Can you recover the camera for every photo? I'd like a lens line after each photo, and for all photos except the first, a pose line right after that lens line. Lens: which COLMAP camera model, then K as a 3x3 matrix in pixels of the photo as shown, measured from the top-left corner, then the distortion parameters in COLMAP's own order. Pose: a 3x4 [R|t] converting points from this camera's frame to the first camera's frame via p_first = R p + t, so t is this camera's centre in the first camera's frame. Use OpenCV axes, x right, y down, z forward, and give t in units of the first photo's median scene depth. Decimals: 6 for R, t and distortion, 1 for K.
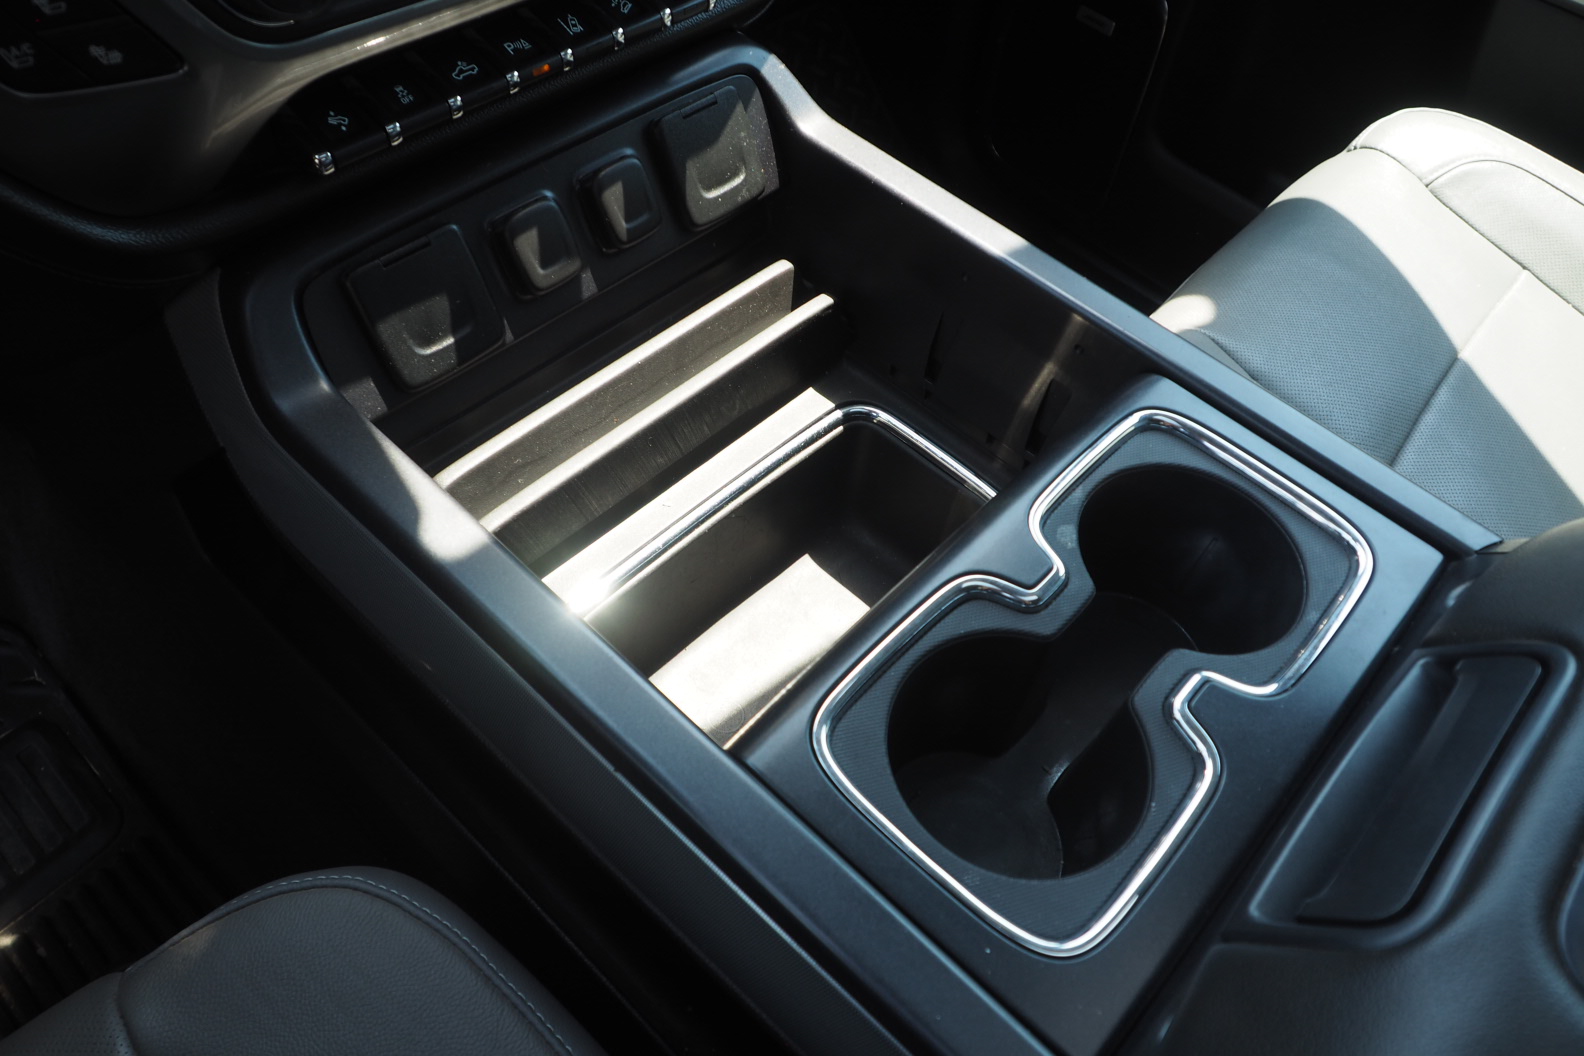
lens RADIAL K [[1125.3, 0, 792.0], [0, 1125.3, 528.0], [0, 0, 1]] dist [-0.047463, 0.003669]
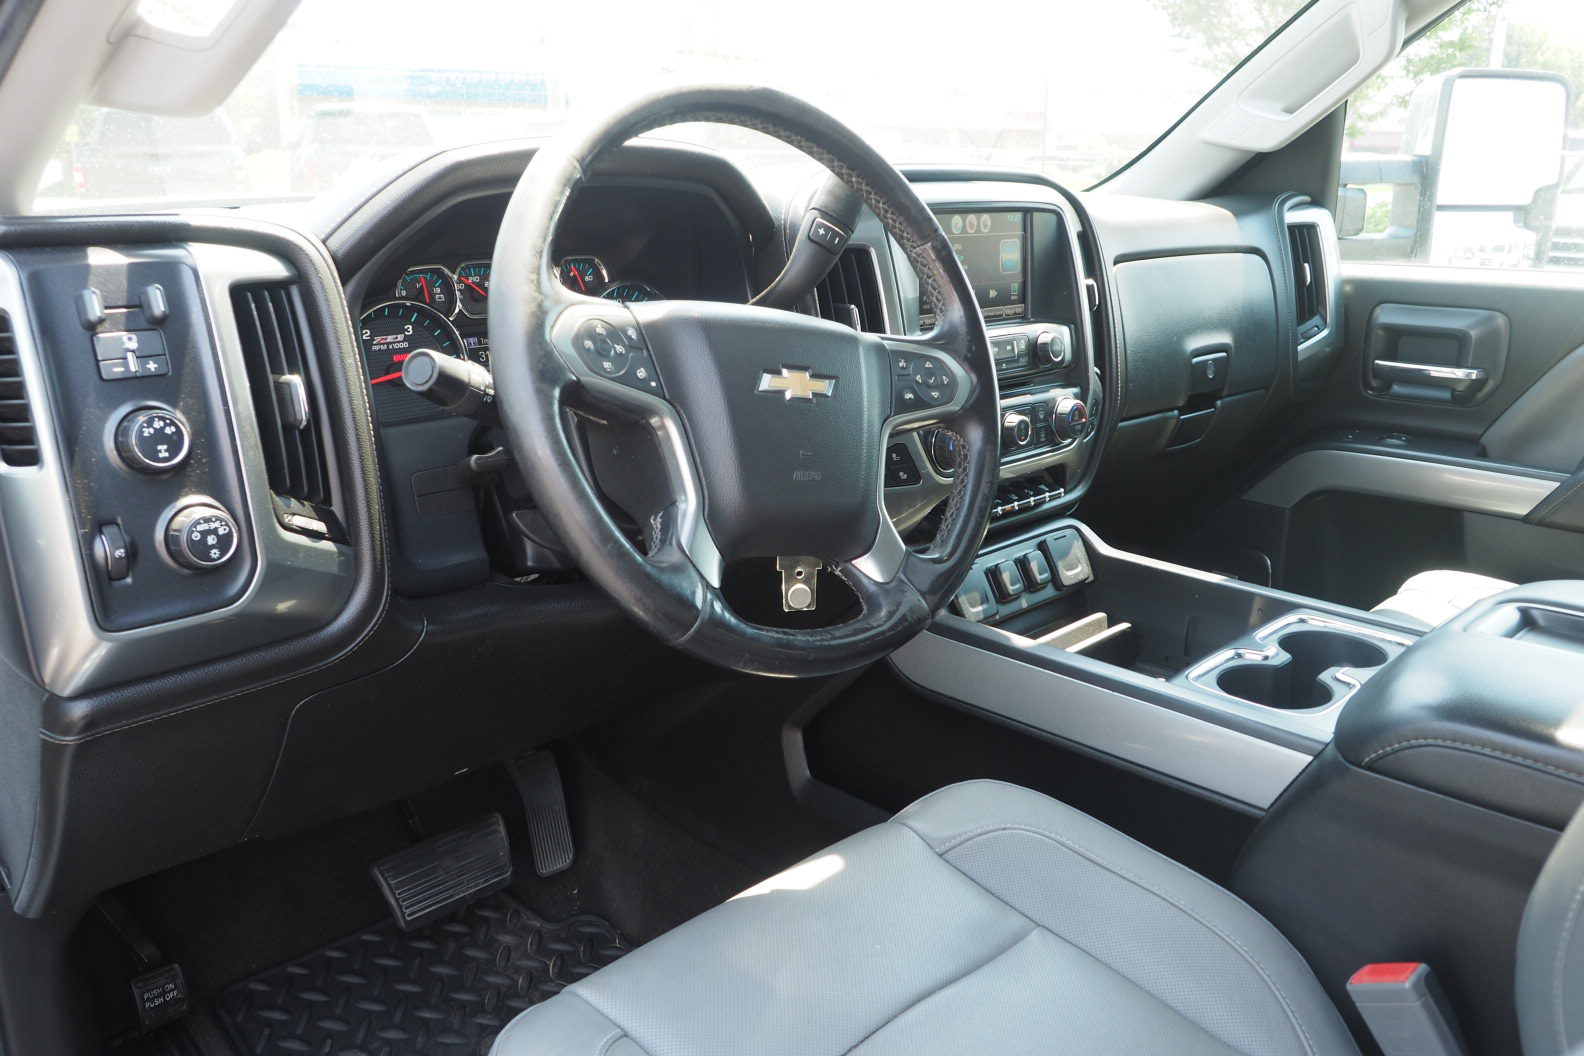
lens RADIAL K [[1286.1, 0, 792.0], [0, 1286.1, 528.0], [0, 0, 1]] dist [-0.009560, -0.005109]
pose [[0.998871, -0.031079, -0.035940, -0.503533], [0.005373, 0.825431, -0.564477, 0.999705], [0.047210, 0.563646, 0.824666, -1.080917]]
